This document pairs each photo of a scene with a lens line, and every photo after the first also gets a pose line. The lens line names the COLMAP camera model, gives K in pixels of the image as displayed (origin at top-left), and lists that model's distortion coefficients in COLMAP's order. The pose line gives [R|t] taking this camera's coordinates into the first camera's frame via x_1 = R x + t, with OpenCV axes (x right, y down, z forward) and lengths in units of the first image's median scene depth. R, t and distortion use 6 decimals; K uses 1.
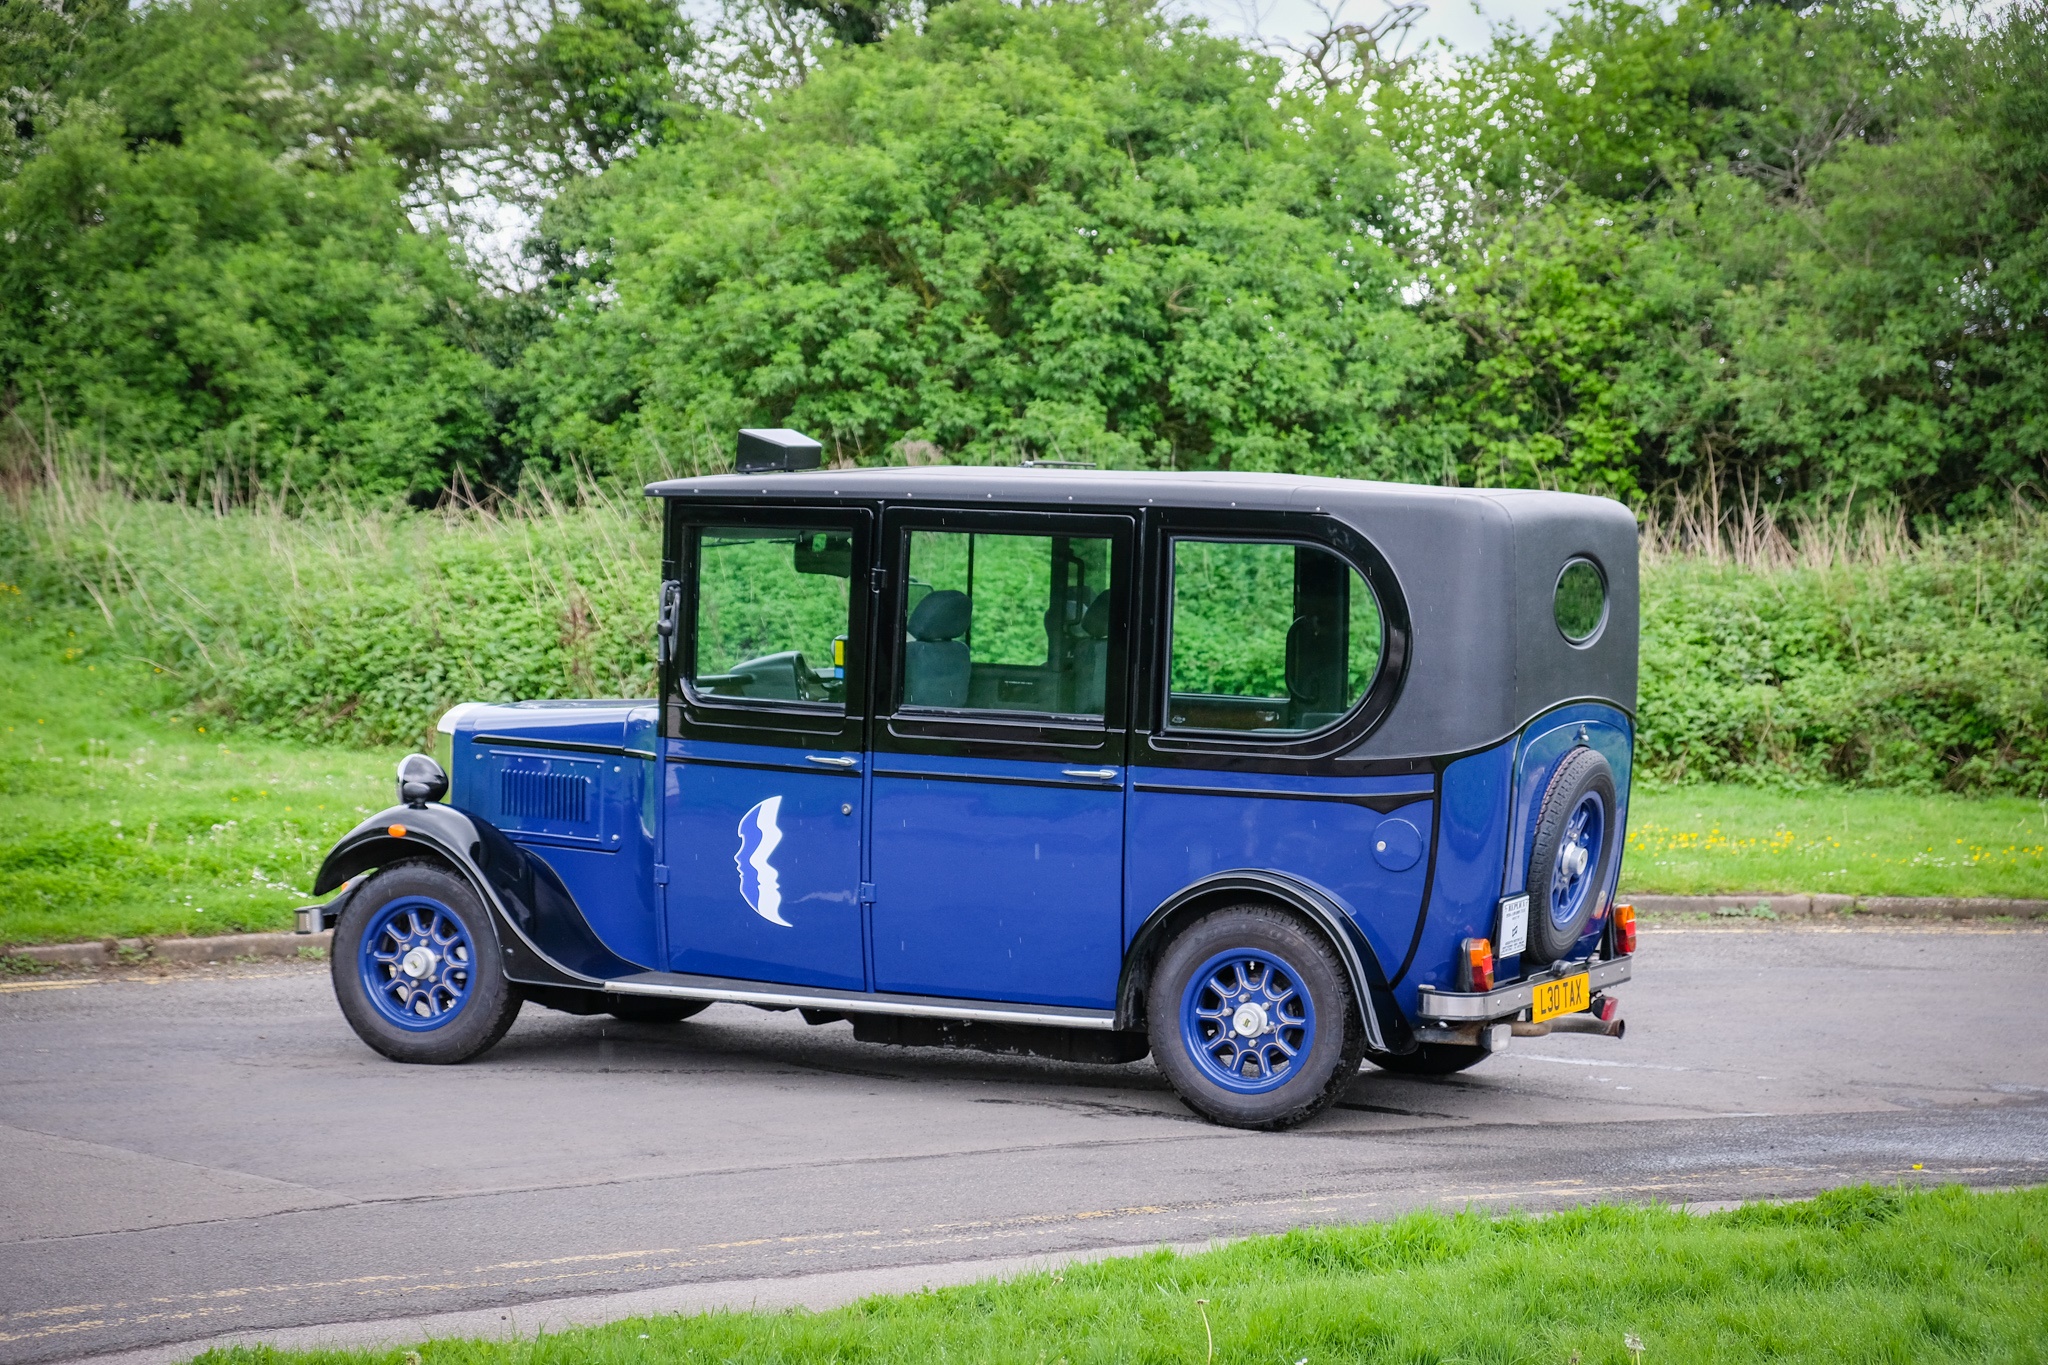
lens RADIAL K [[4910.6, 0, 1138.3], [0, 4910.6, 860.0], [0, 0, 1]] dist [0.055236, 0.000000]
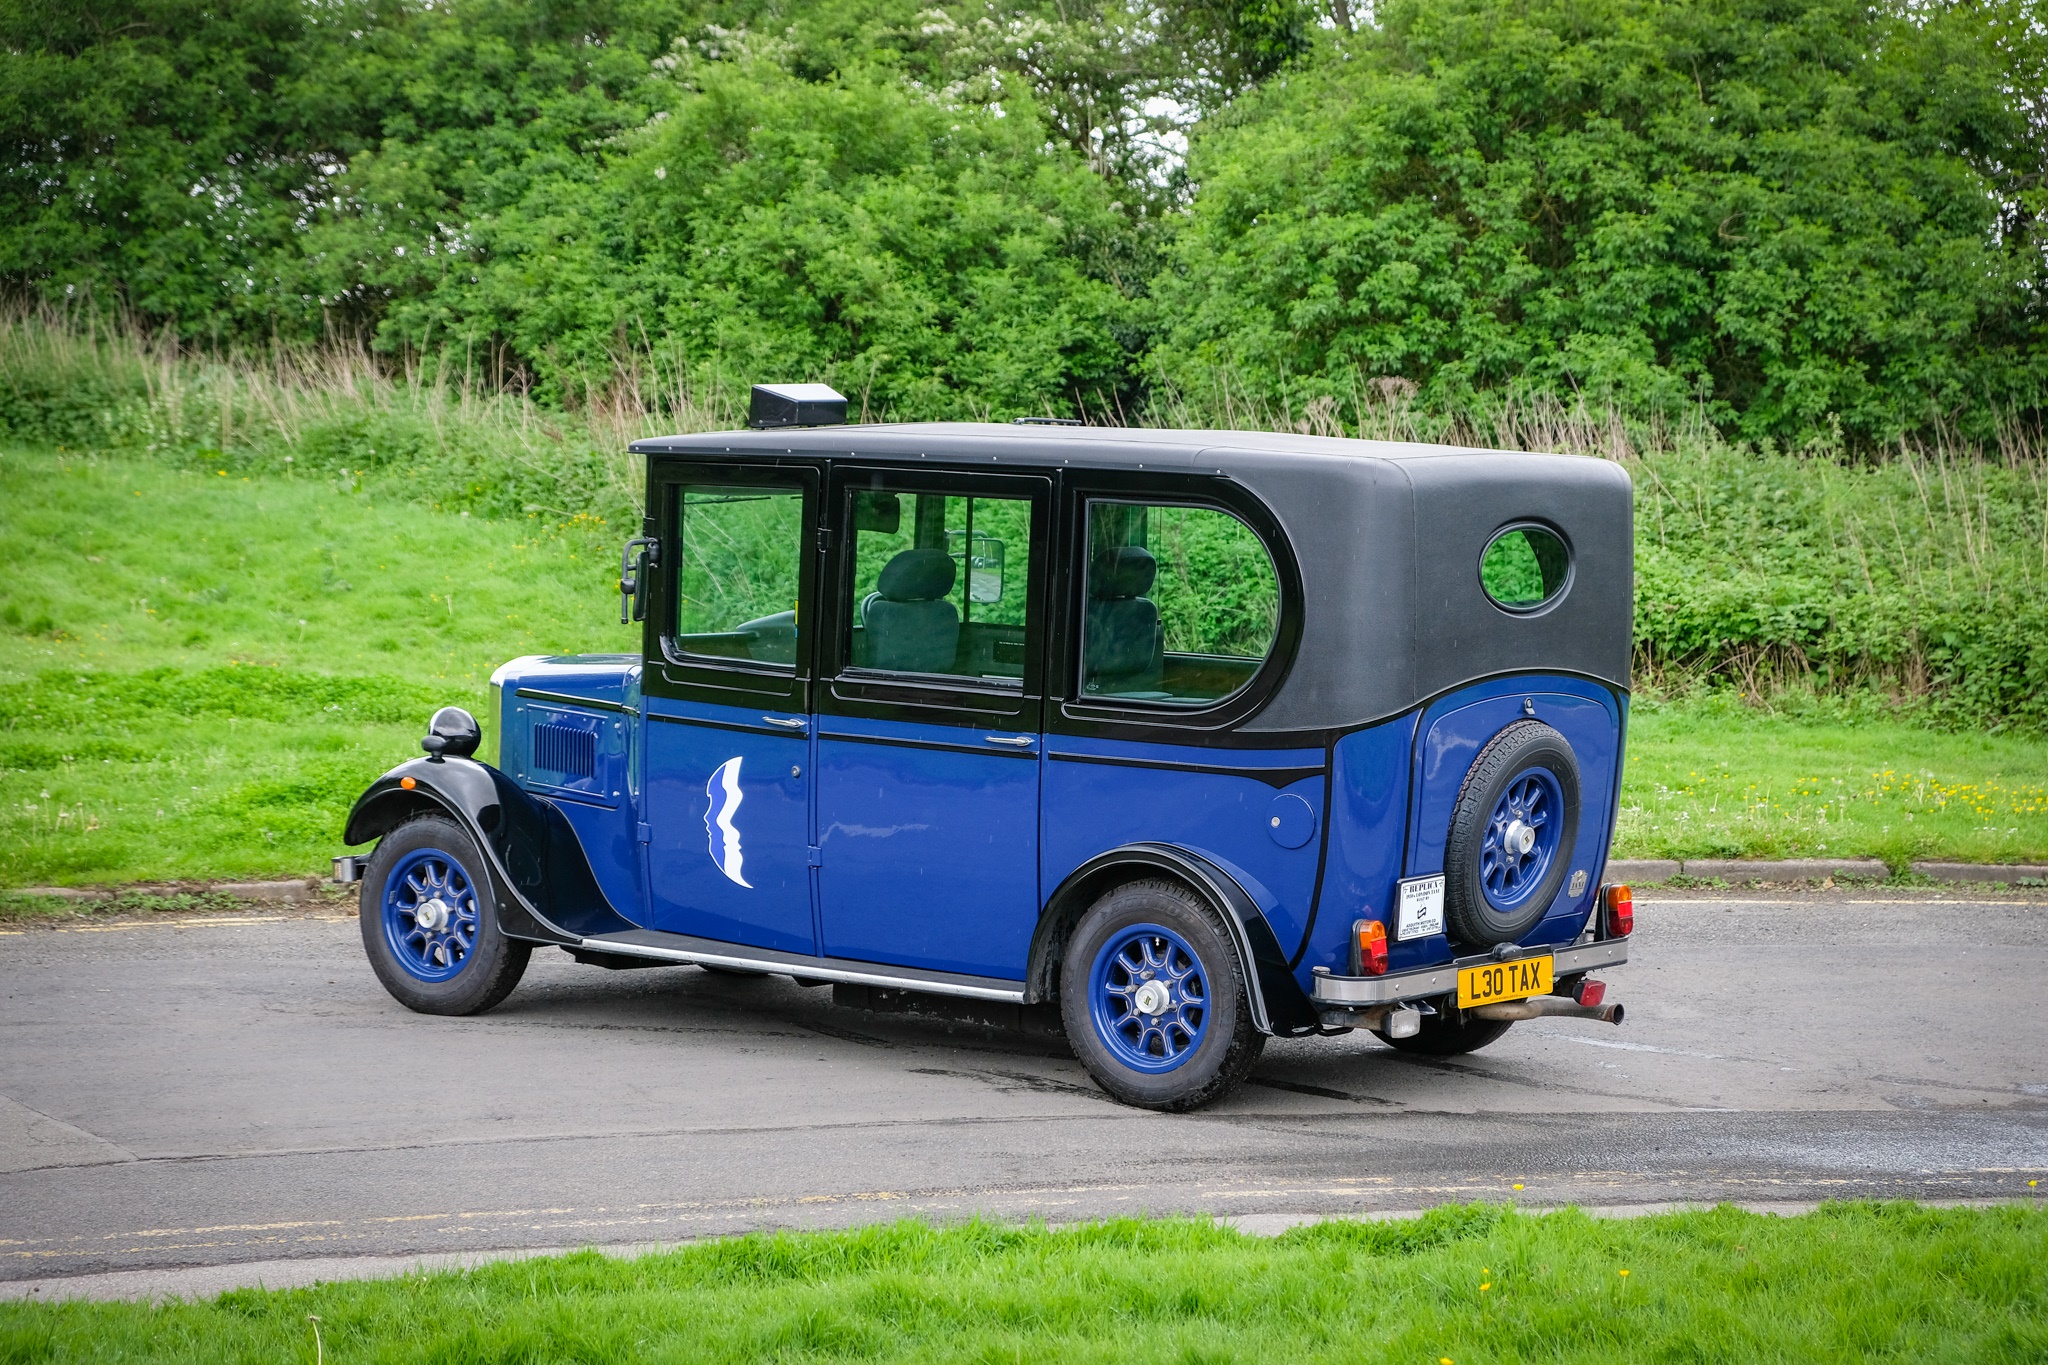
lens RADIAL K [[4910.6, 0, 1186.2], [0, 4910.6, 840.0], [0, 0, 1]] dist [0.055236, 0.000000]
pose [[0.975851, 0.020451, -0.217478, 0.117602], [-0.017361, 0.999720, 0.016110, -0.006989], [0.217746, -0.011945, 0.975932, 0.027140]]
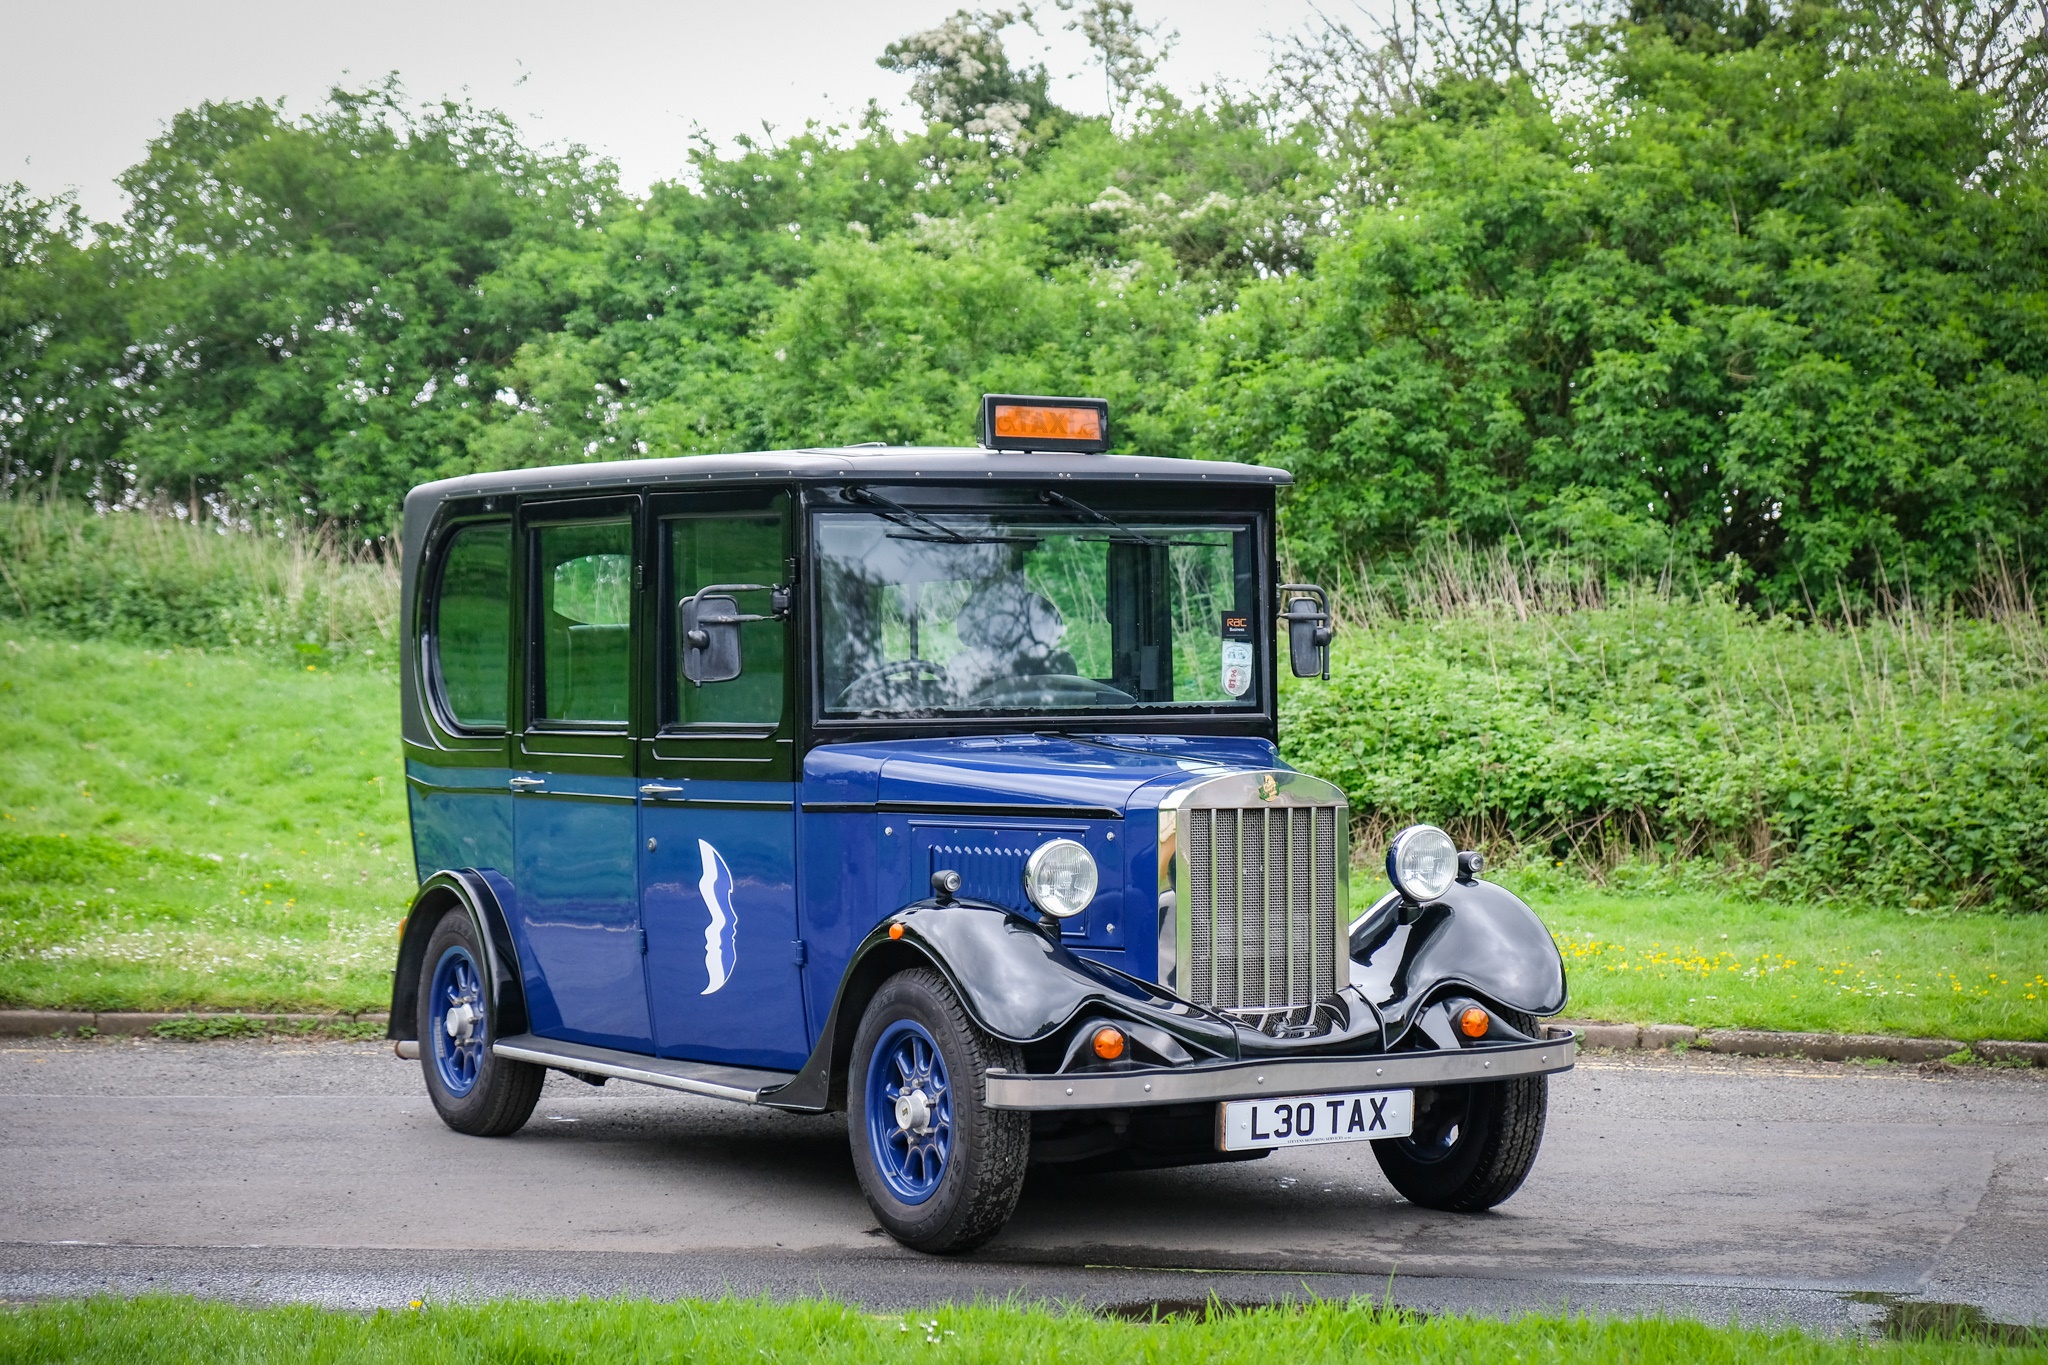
lens RADIAL K [[4910.6, 0, 1241.6], [0, 4910.6, 773.3], [0, 0, 1]] dist [0.055236, 0.000000]
pose [[0.913239, 0.002800, -0.407416, 0.282942], [-0.028342, 0.997991, -0.056669, 0.009508], [0.406438, 0.063299, 0.911483, 0.177117]]
